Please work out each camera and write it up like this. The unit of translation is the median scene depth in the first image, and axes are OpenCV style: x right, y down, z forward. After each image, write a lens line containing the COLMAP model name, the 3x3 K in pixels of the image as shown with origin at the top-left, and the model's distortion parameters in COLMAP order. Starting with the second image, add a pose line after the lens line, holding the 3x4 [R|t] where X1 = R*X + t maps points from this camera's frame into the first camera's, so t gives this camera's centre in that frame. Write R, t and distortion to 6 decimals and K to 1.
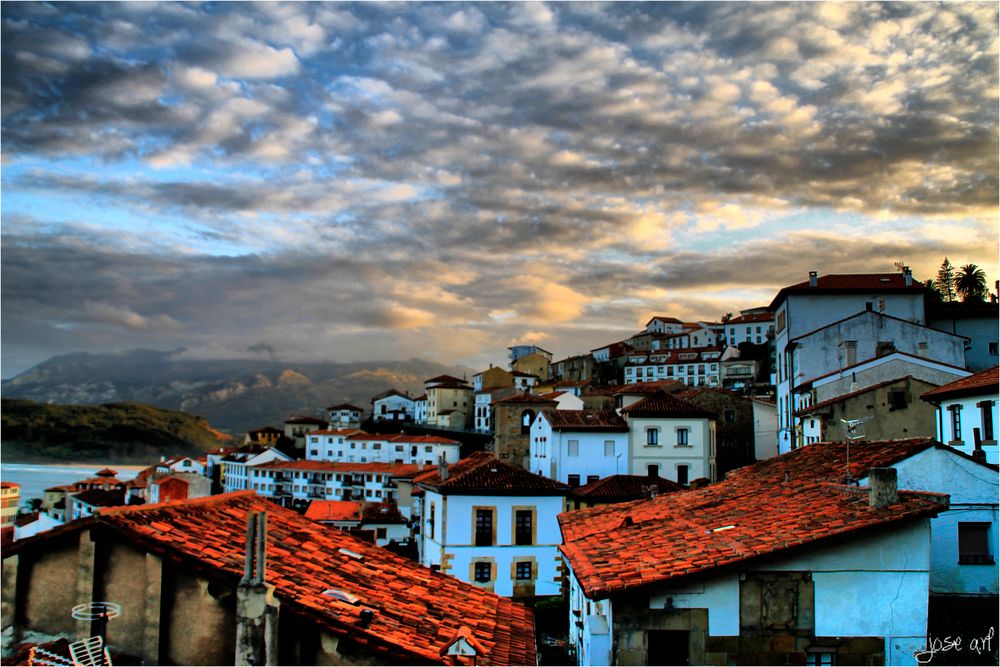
lens RADIAL K [[810.8, 0, 500.0], [0, 810.8, 333.5], [0, 0, 1]] dist [-0.148792, 0.000312]
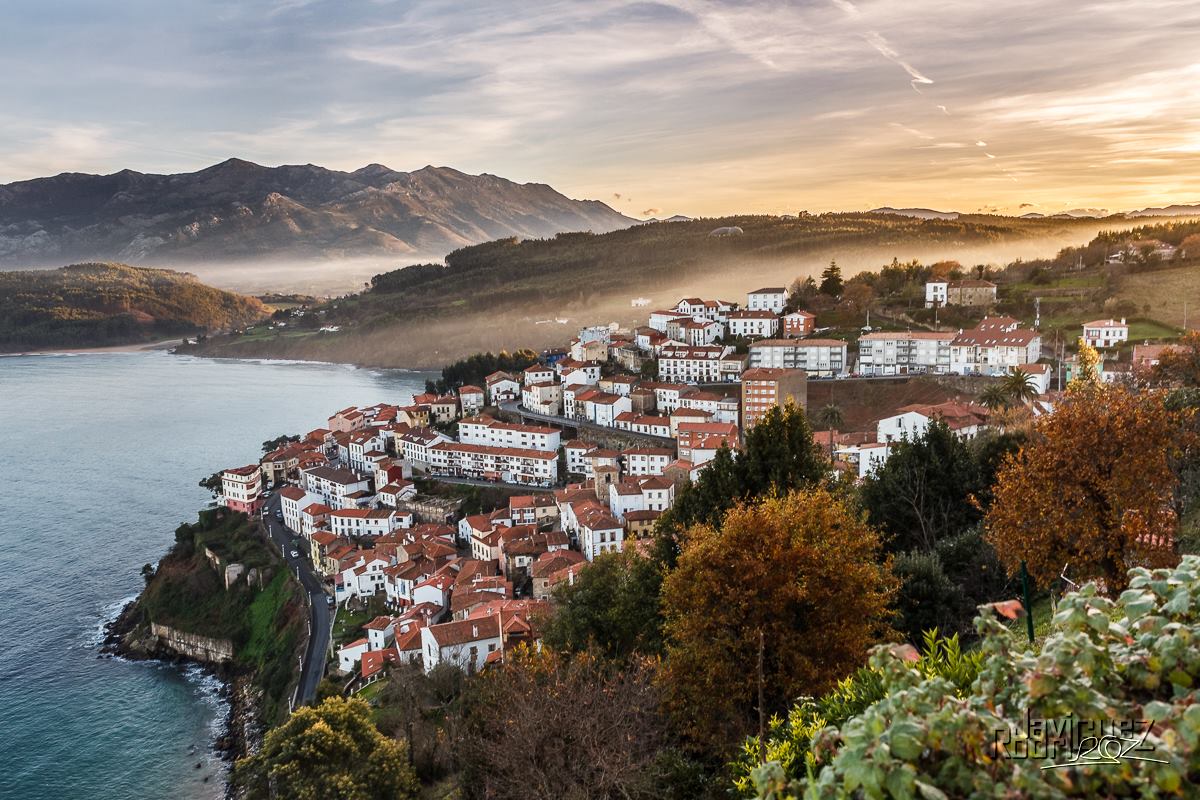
lens RADIAL K [[1042.7, 0, 600.0], [0, 1042.7, 400.0], [0, 0, 1]] dist [0.012352, -0.000736]
pose [[0.997082, -0.054250, 0.053704, -0.076107], [0.036913, 0.958450, 0.282863, -0.520388], [-0.066818, -0.280055, 0.957656, -1.041286]]
